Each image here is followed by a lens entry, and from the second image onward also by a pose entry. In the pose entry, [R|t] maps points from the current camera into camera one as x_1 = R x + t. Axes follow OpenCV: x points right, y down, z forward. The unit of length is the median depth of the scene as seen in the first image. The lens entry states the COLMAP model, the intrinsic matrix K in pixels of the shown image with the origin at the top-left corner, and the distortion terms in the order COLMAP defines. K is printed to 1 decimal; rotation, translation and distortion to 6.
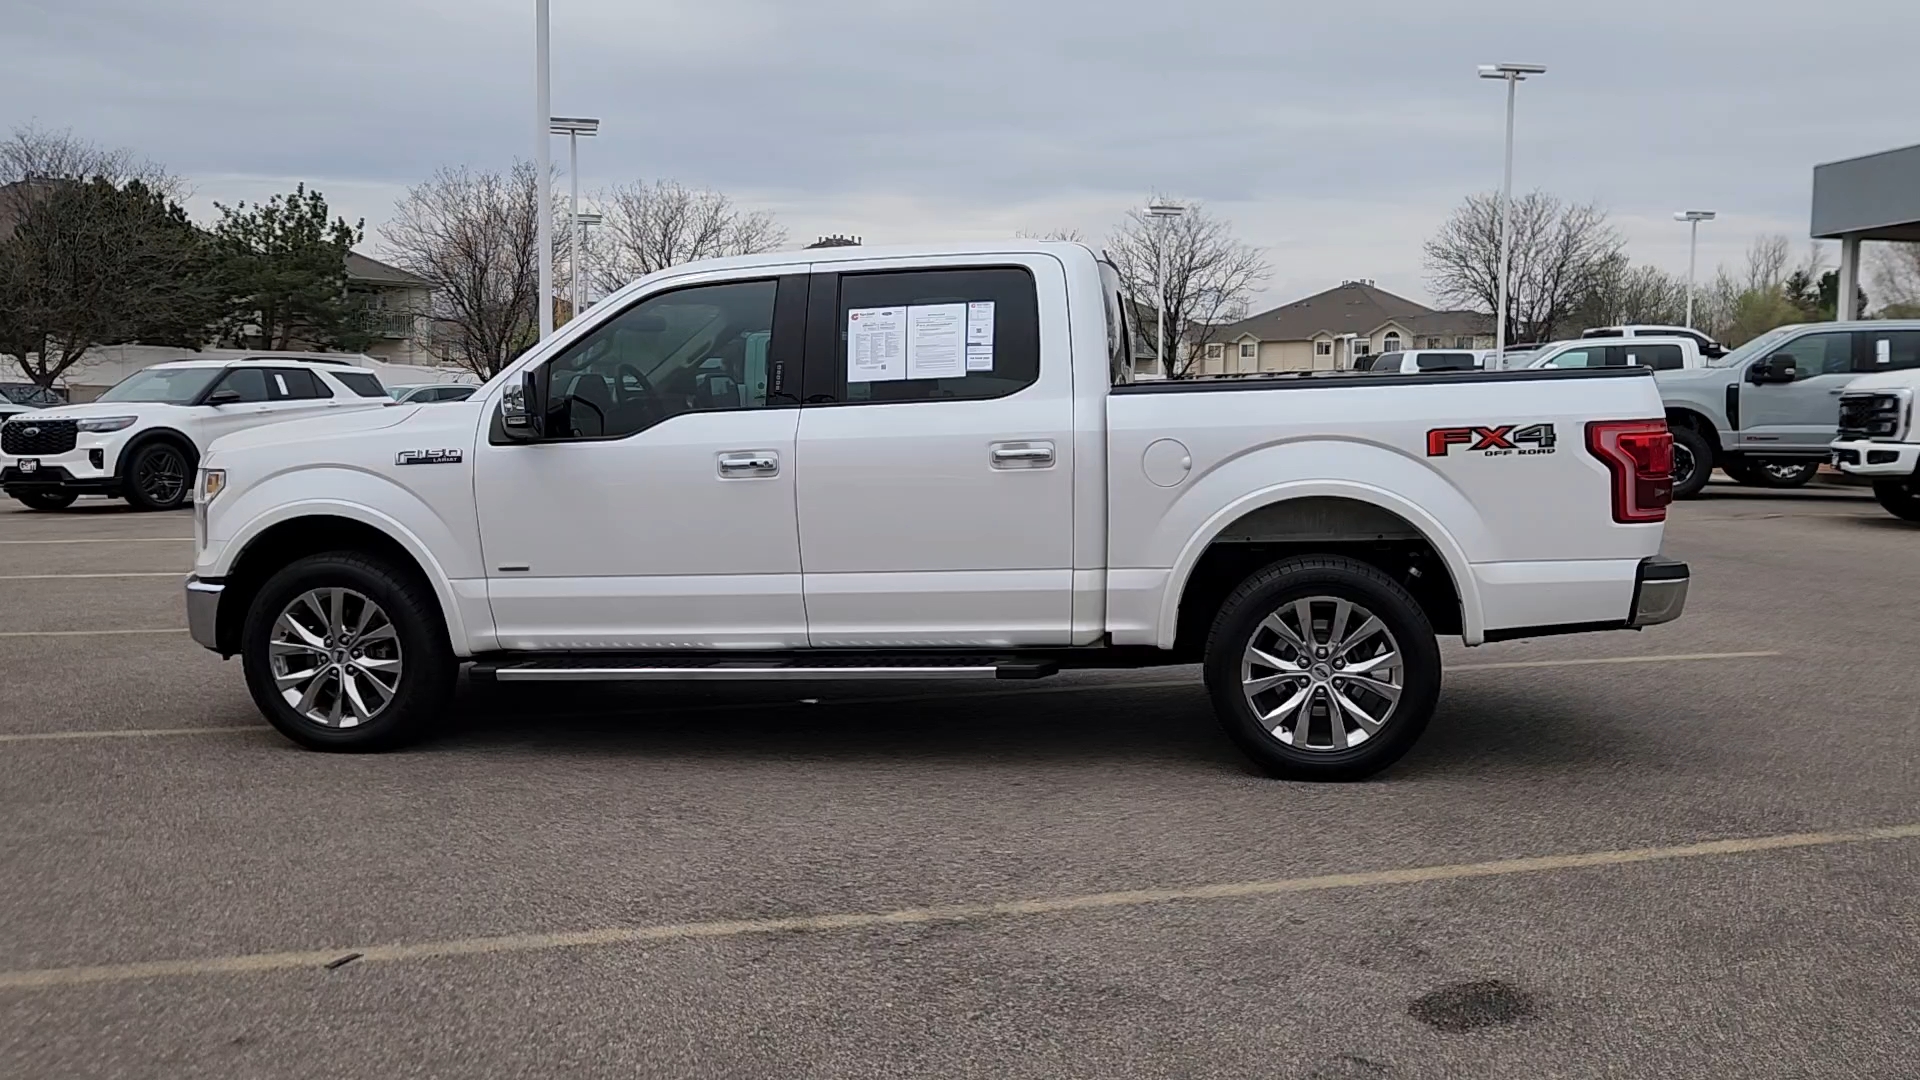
lens RADIAL K [[1622.9, 0, 947.2], [0, 1622.9, 537.9], [0, 0, 1]] dist [0.038292, -0.025050]
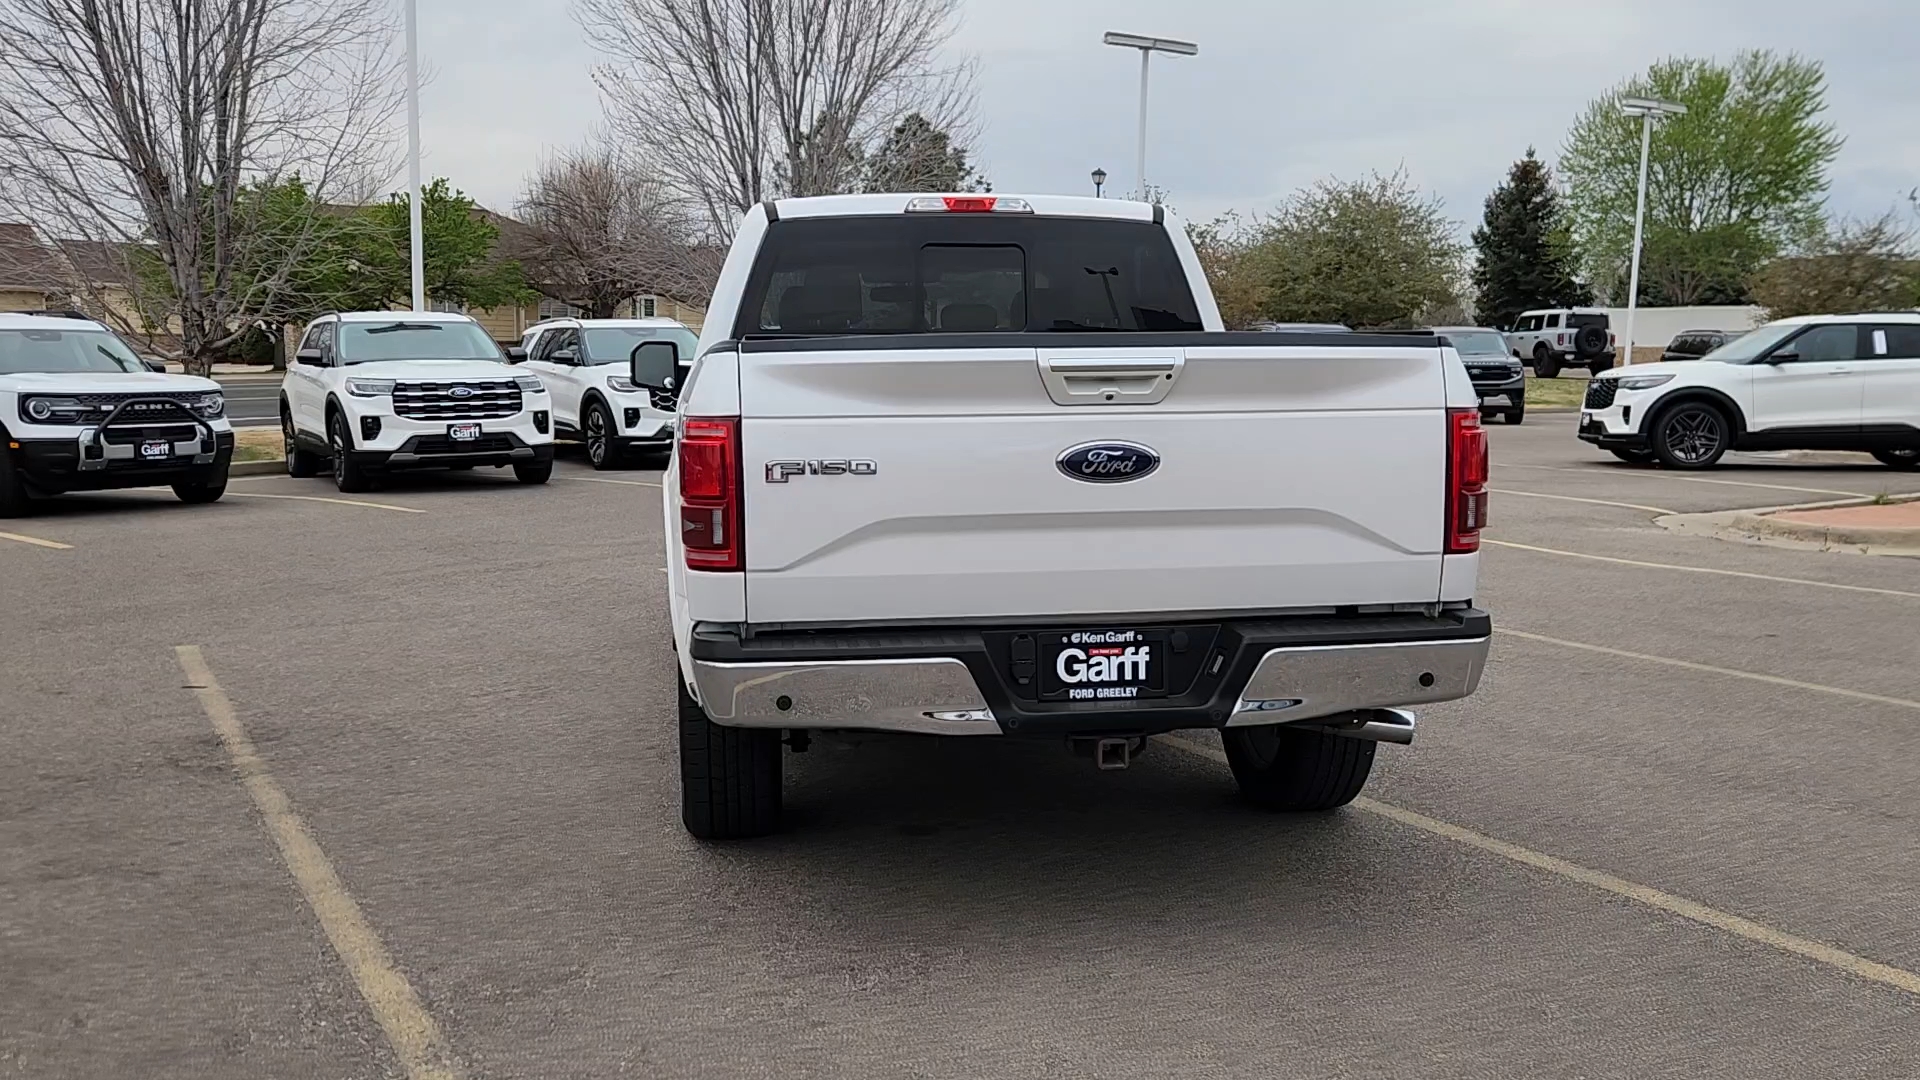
lens RADIAL K [[1622.9, 0, 947.2], [0, 1622.9, 539.7], [0, 0, 1]] dist [0.038292, -0.025050]
pose [[0.304584, 0.116476, -0.945337, 1.038277], [-0.088477, 0.991663, 0.093678, -0.088850], [0.948367, 0.055107, 0.312350, 0.841778]]
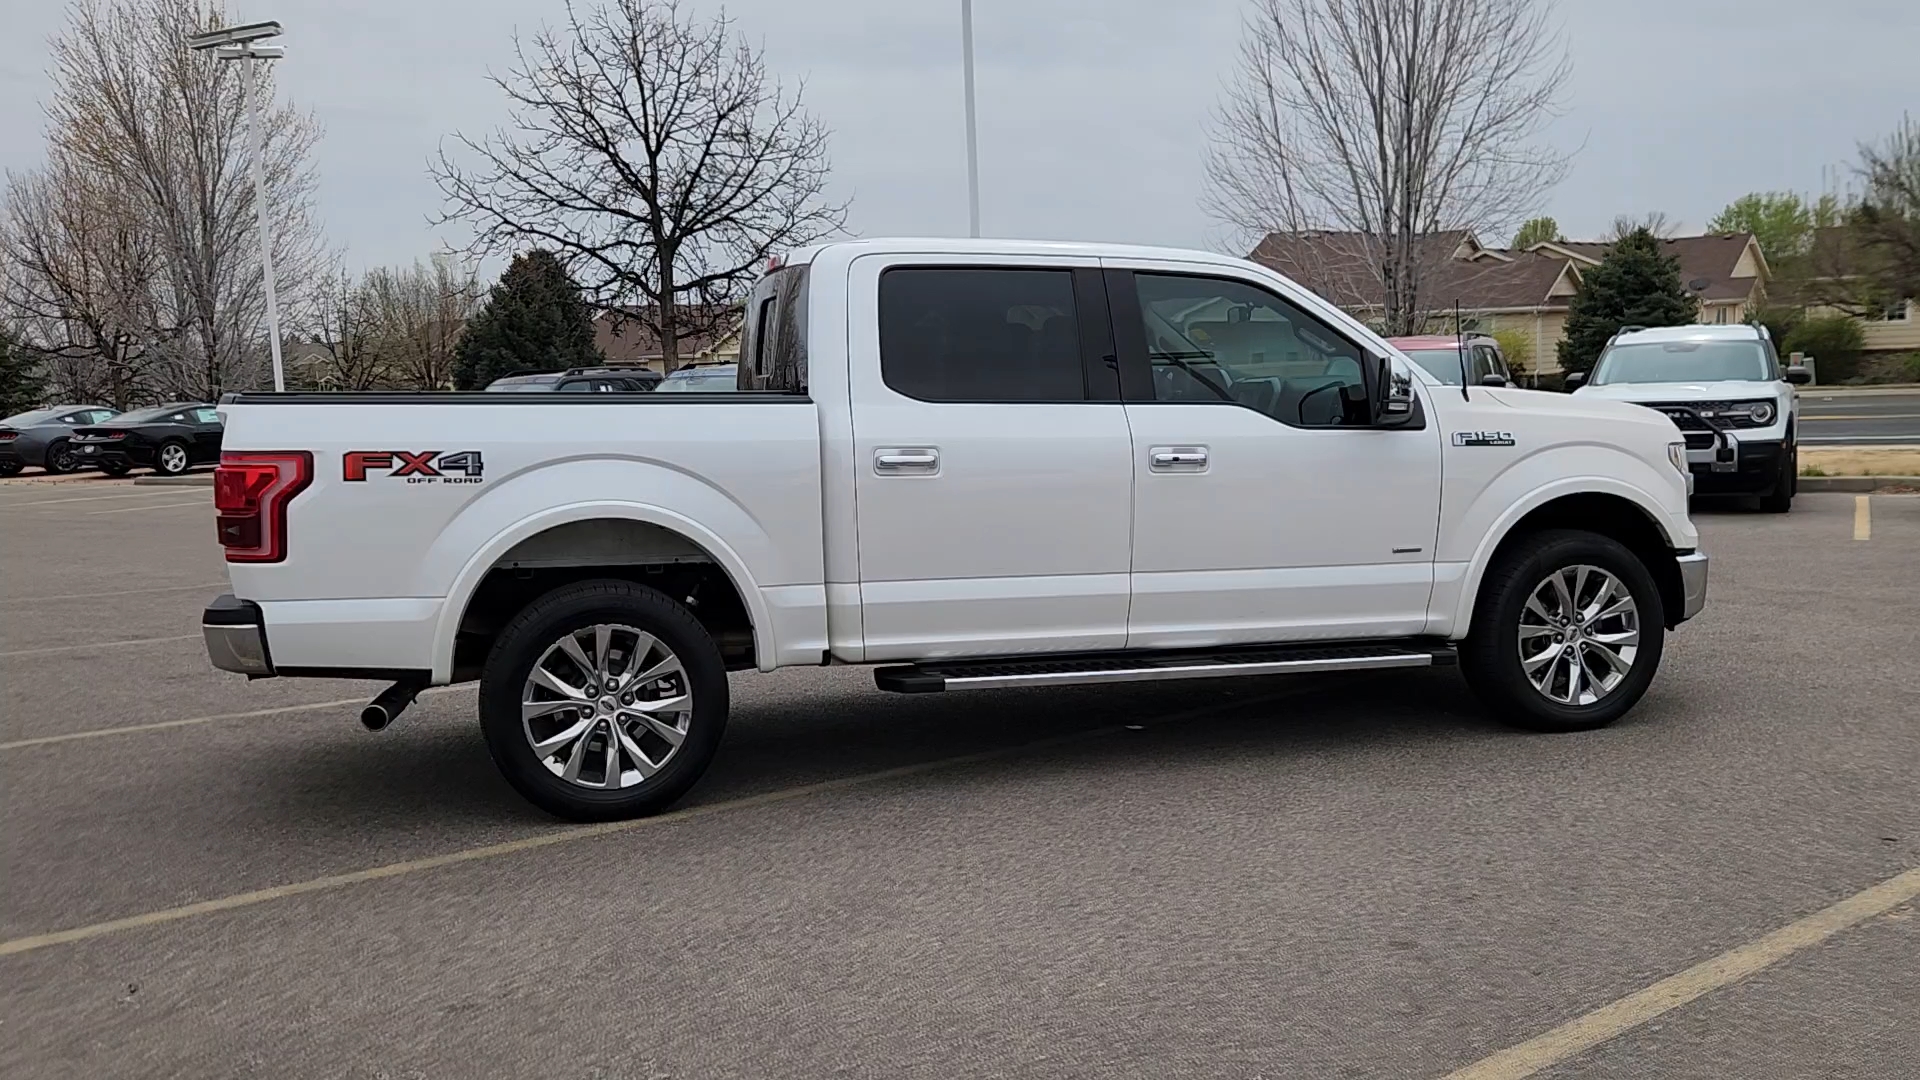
lens RADIAL K [[1622.9, 0, 945.8], [0, 1622.9, 546.3], [0, 0, 1]] dist [0.038292, -0.025050]
pose [[-0.903481, 0.075408, -0.421942, 0.490557], [-0.005282, 0.982369, 0.186876, -0.214380], [0.428595, 0.171068, -0.887154, 2.201145]]
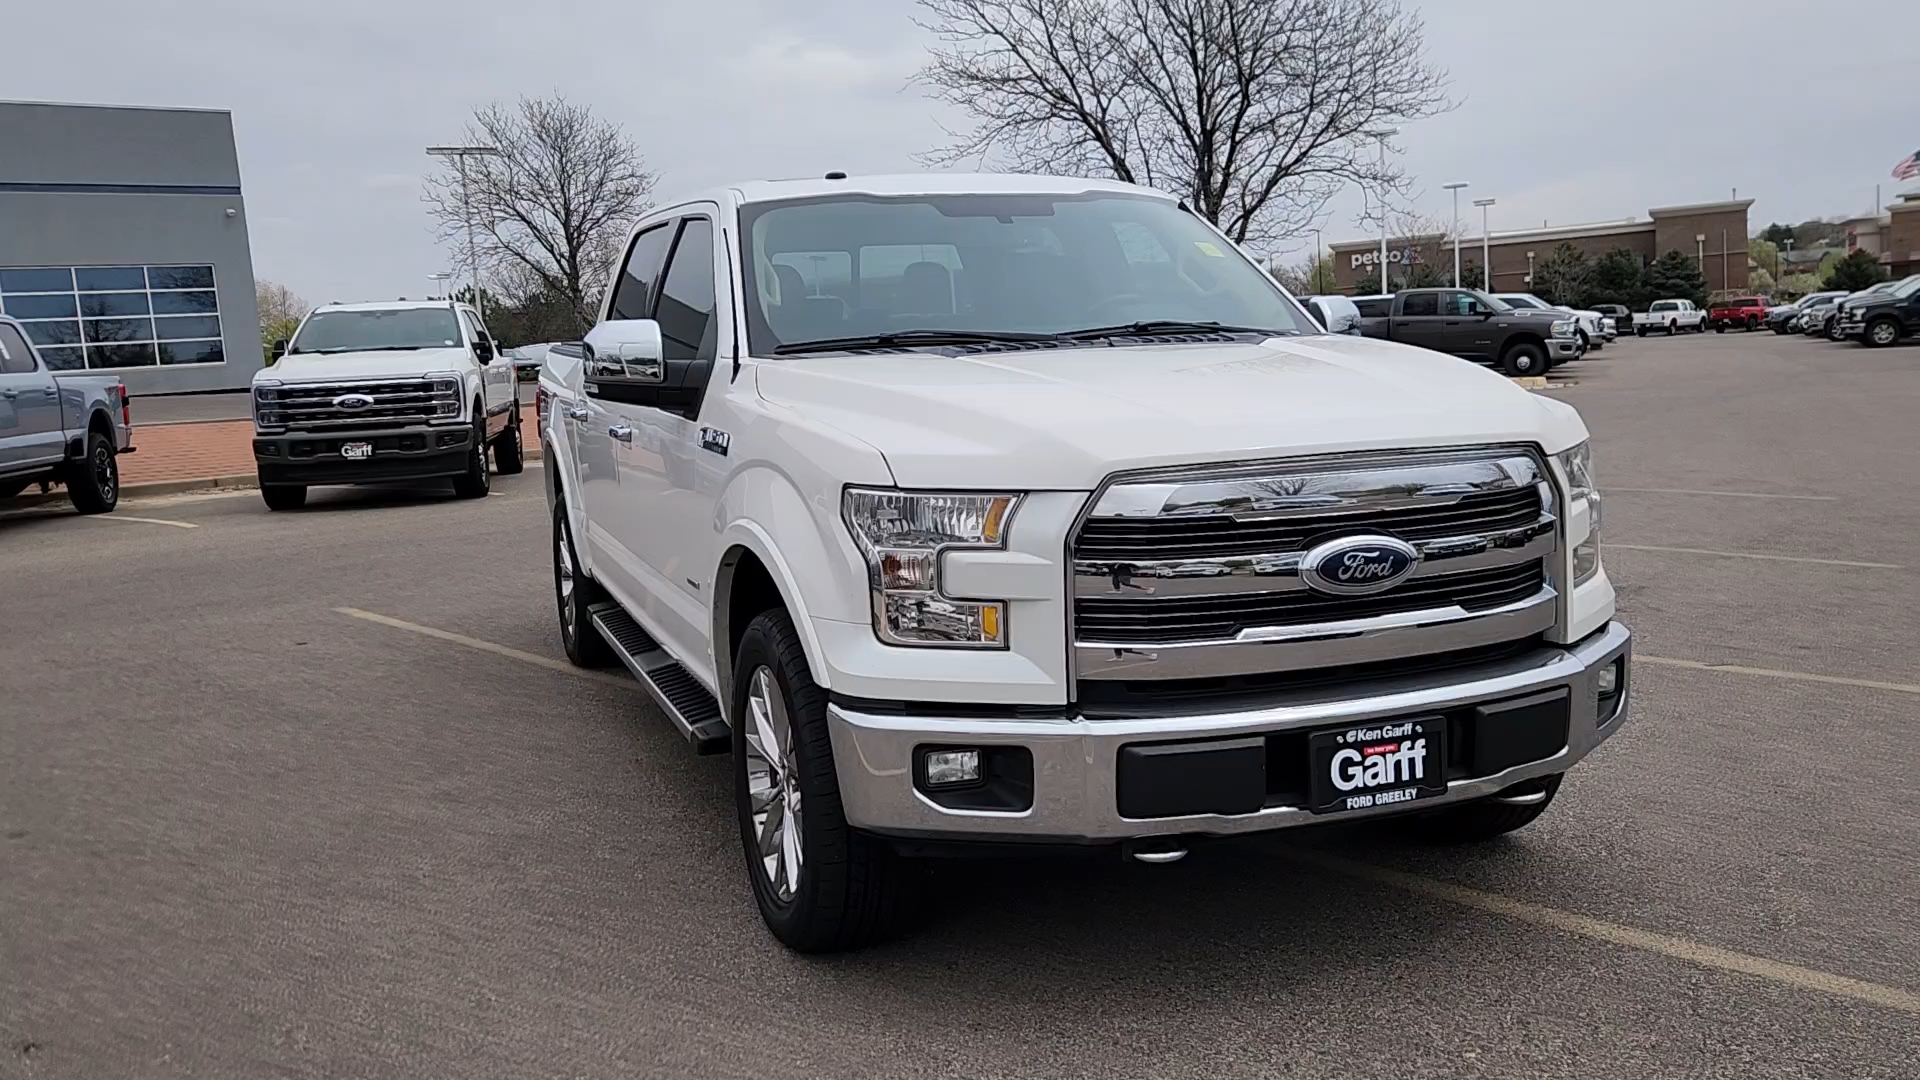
lens RADIAL K [[1622.9, 0, 948.4], [0, 1622.9, 545.6], [0, 0, 1]] dist [0.038292, -0.025050]
pose [[-0.493972, -0.080039, 0.865786, -0.948208], [0.128225, 0.978161, 0.163586, -0.143949], [-0.859971, 0.191822, -0.472921, 1.649307]]
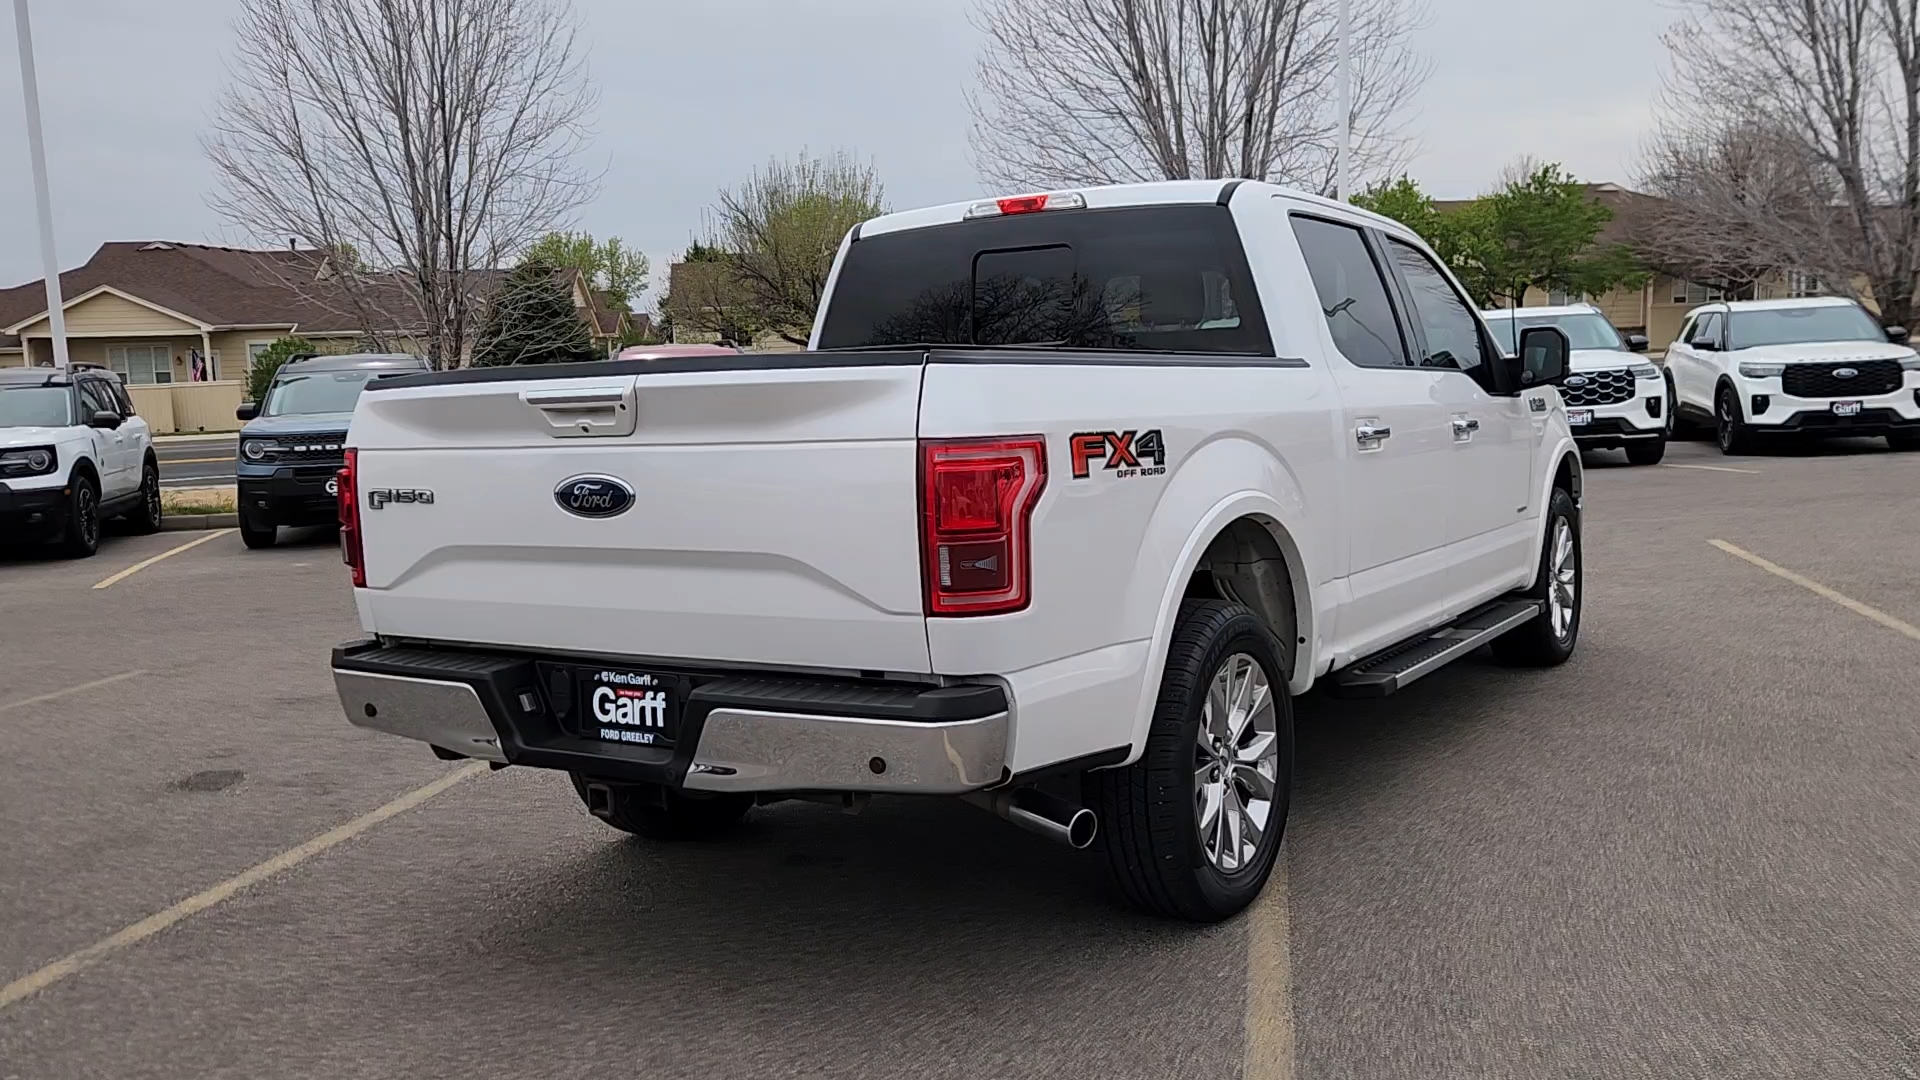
lens RADIAL K [[1622.9, 0, 955.5], [0, 1622.9, 544.1], [0, 0, 1]] dist [0.038292, -0.025050]
pose [[-0.385684, 0.122846, -0.914416, 0.962235], [-0.042055, 0.987725, 0.150432, -0.145277], [0.921672, 0.096475, -0.375784, 1.457416]]
